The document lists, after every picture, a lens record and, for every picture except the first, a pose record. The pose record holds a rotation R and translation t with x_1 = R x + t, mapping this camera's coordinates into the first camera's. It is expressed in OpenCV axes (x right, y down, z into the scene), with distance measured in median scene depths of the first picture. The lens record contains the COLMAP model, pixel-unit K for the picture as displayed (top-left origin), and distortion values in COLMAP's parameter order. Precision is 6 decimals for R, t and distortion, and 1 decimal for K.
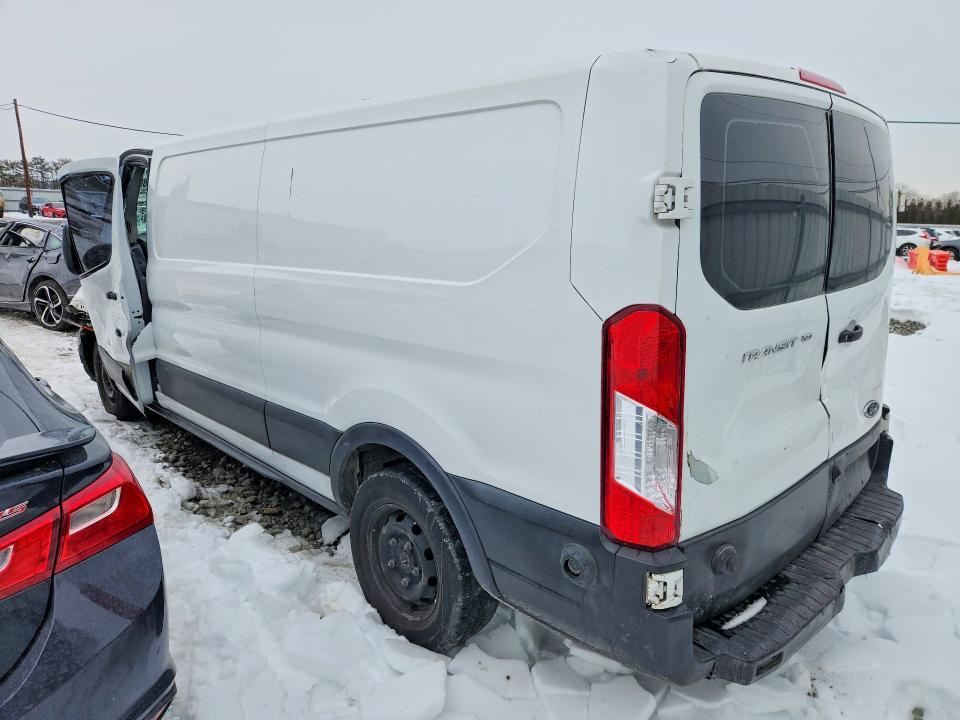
lens RADIAL K [[630.3, 0, 480.0], [0, 630.3, 360.0], [0, 0, 1]] dist [0.067292, -0.061684]
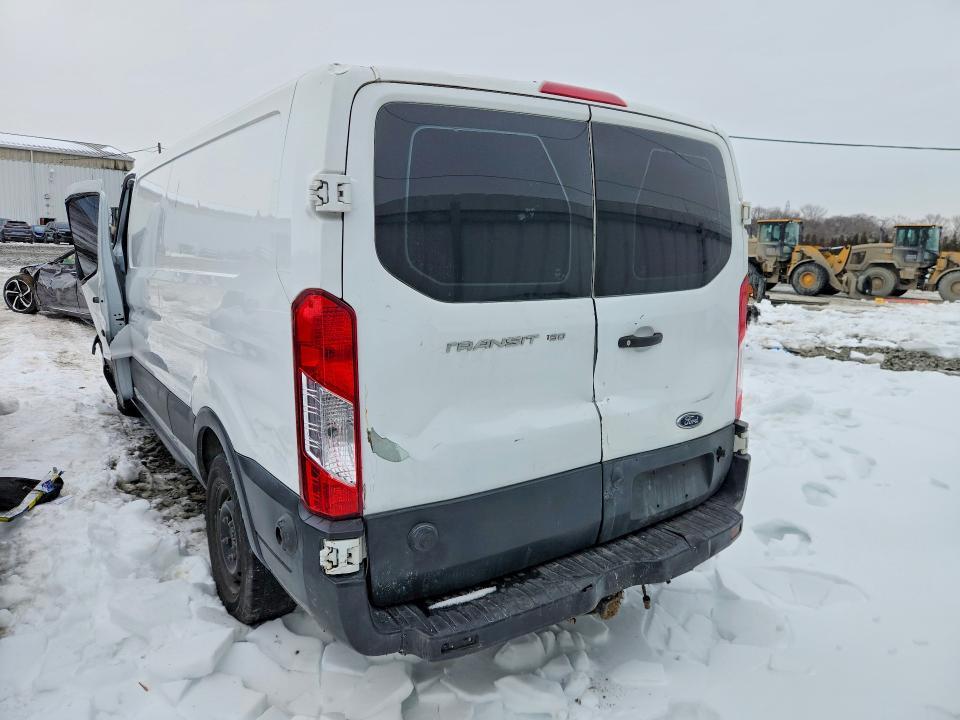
lens RADIAL K [[630.3, 0, 480.0], [0, 630.3, 360.0], [0, 0, 1]] dist [0.067292, -0.061684]
pose [[0.986485, 0.039564, -0.159003, 0.585764], [-0.047921, 0.997645, -0.049069, 0.061704], [0.156687, 0.056025, 0.986058, -0.029158]]
